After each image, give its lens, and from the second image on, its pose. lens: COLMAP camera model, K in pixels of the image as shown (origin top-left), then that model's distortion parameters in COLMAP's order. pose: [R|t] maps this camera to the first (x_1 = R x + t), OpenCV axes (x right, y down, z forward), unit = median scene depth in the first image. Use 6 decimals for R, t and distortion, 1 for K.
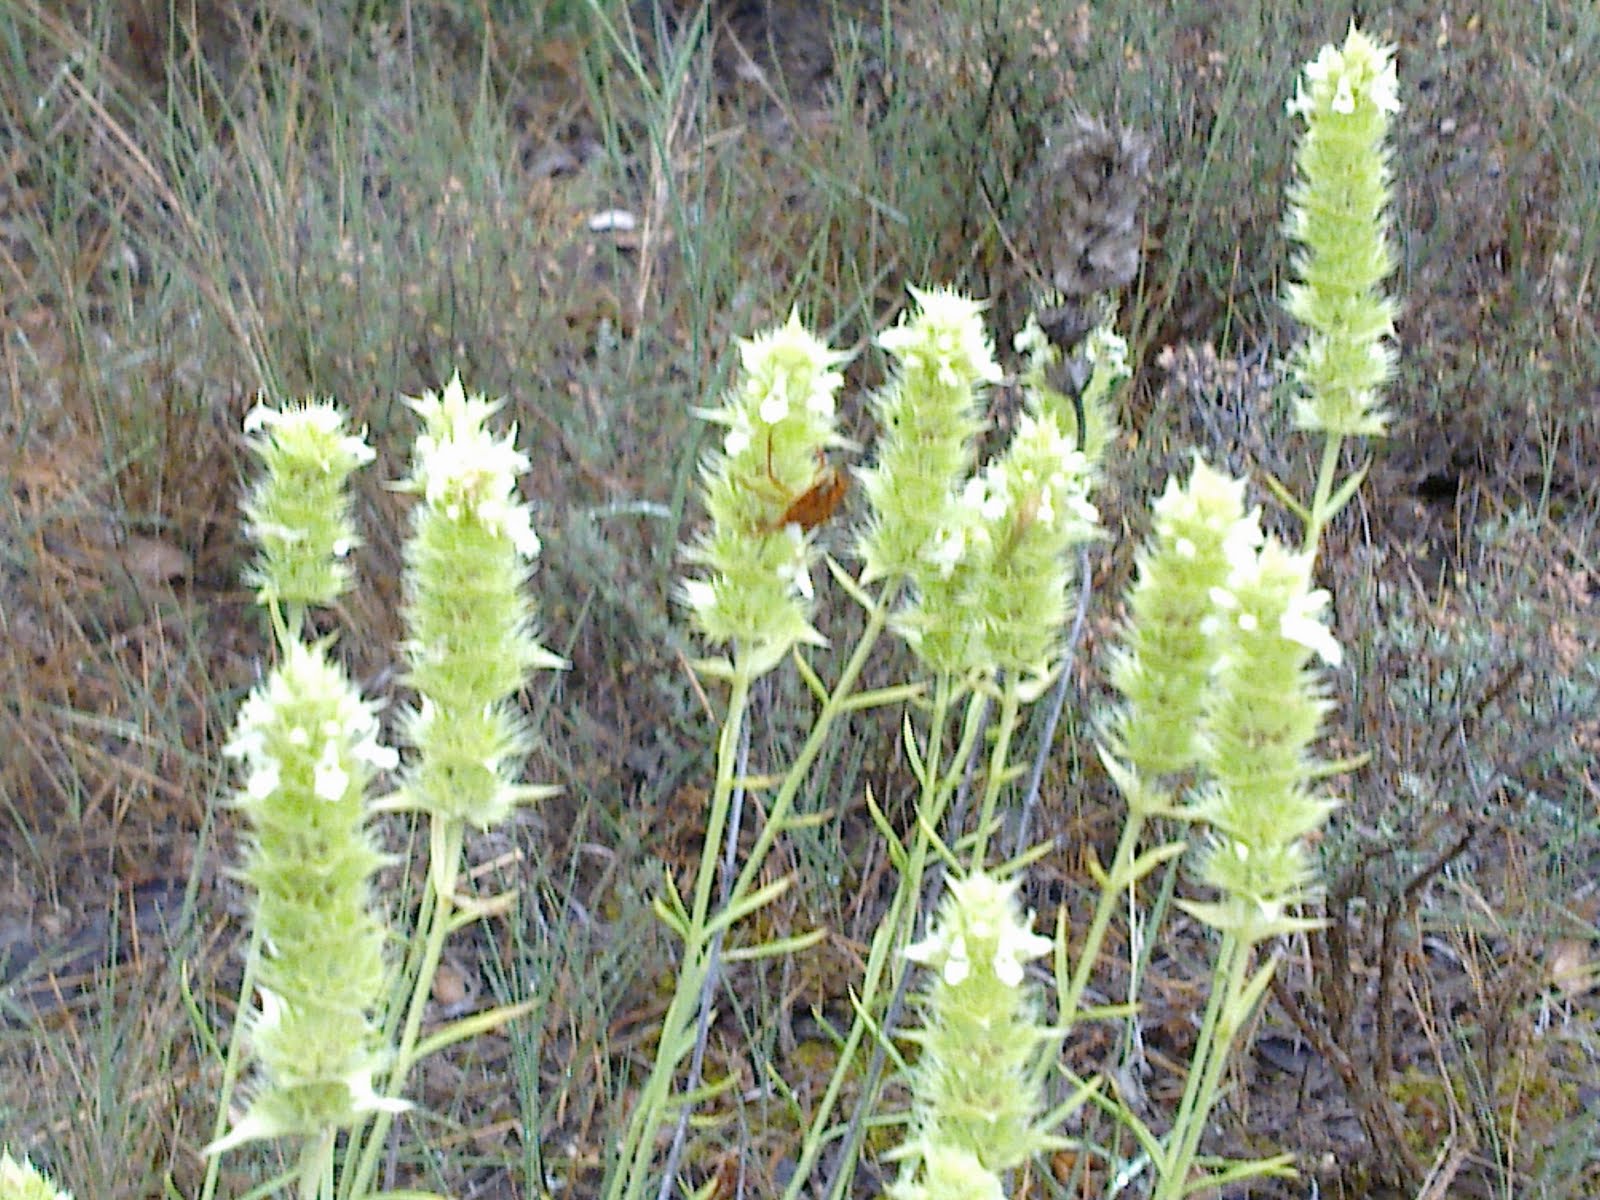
lens RADIAL K [[2489.9, 0, 800.0], [0, 2489.9, 600.0], [0, 0, 1]] dist [0.002663, -0.100064]
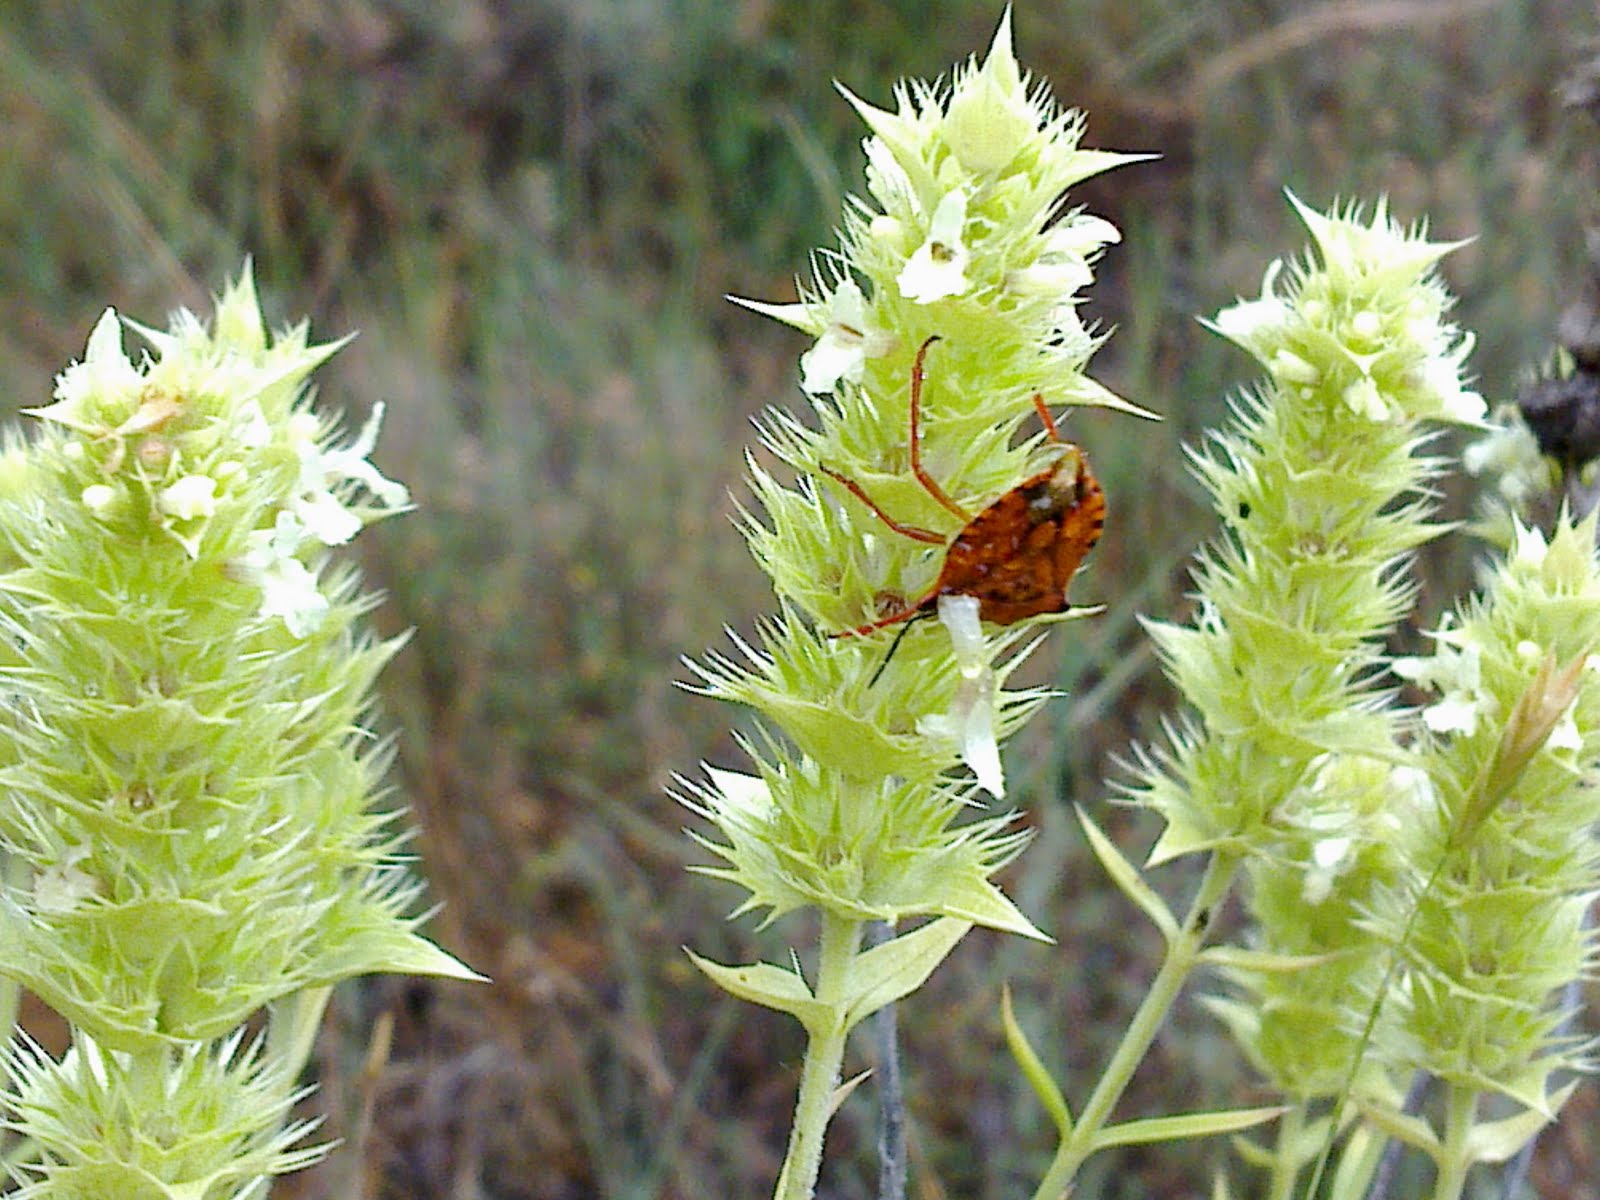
lens RADIAL K [[2489.9, 0, 800.0], [0, 2489.9, 600.0], [0, 0, 1]] dist [0.002663, -0.100064]
pose [[0.989133, 0.060645, -0.133933, 0.020267], [-0.084854, 0.979407, -0.183197, 0.036579], [0.120065, 0.192571, 0.973910, 0.555879]]
